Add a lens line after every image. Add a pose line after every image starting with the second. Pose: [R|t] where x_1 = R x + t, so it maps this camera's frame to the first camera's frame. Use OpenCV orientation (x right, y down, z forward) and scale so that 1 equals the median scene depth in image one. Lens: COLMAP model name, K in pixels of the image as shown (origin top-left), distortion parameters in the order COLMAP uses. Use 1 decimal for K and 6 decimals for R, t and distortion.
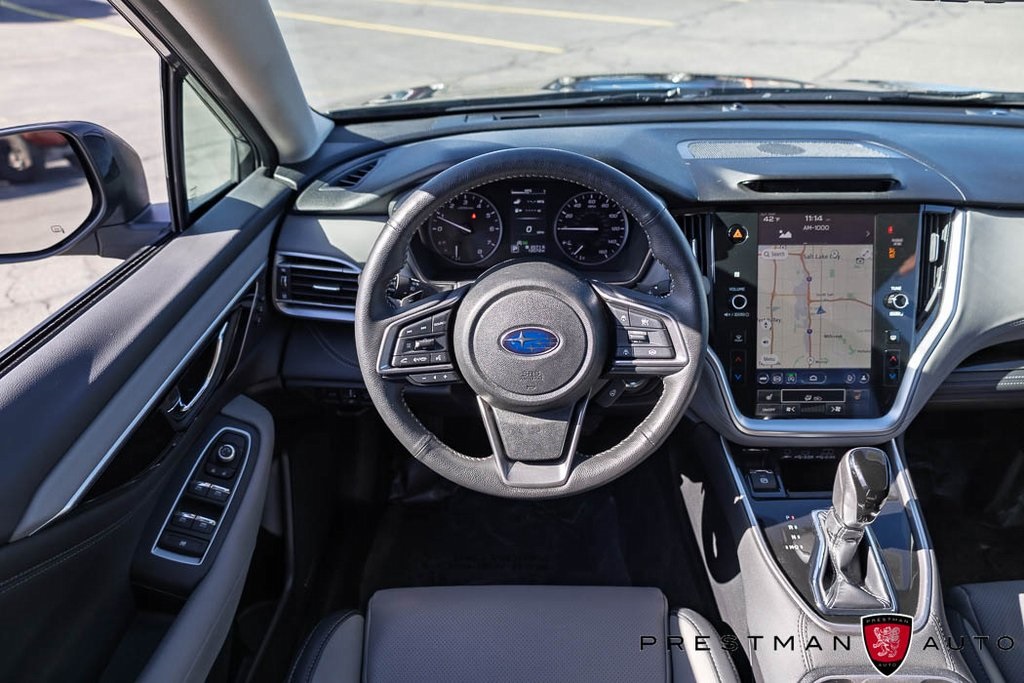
lens RADIAL K [[676.6, 0, 512.0], [0, 676.6, 341.5], [0, 0, 1]] dist [-0.000036, -0.001564]
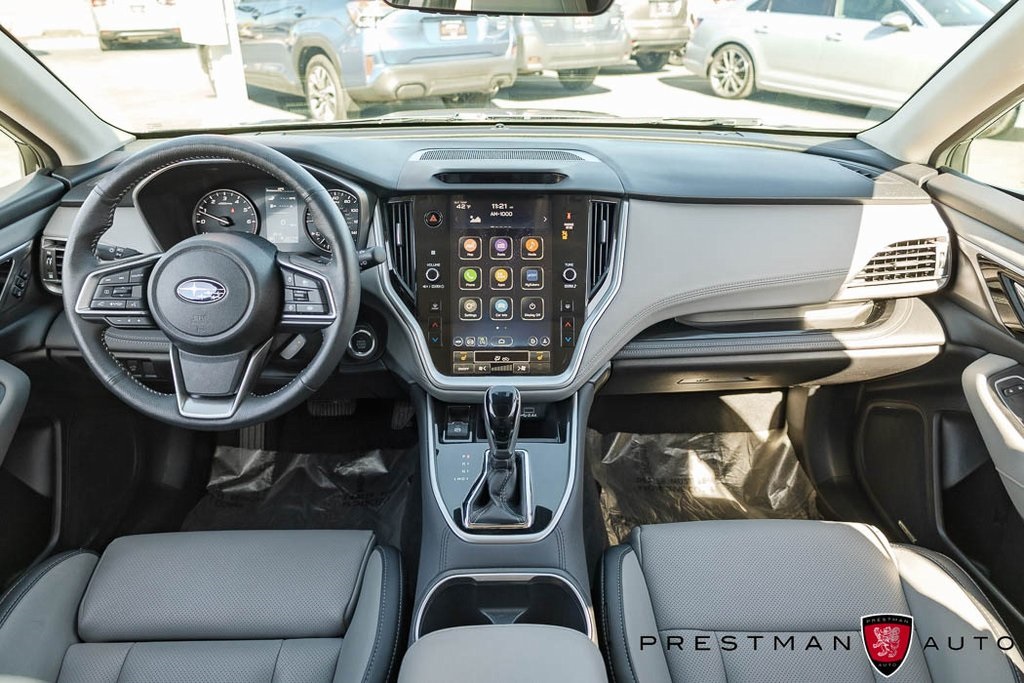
lens RADIAL K [[676.6, 0, 512.0], [0, 676.6, 341.5], [0, 0, 1]] dist [-0.000036, -0.001564]
pose [[0.999314, -0.003645, 0.036852, 0.404925], [0.006647, 0.996637, -0.081669, 0.144068], [-0.036430, 0.081858, 0.995978, -0.153780]]
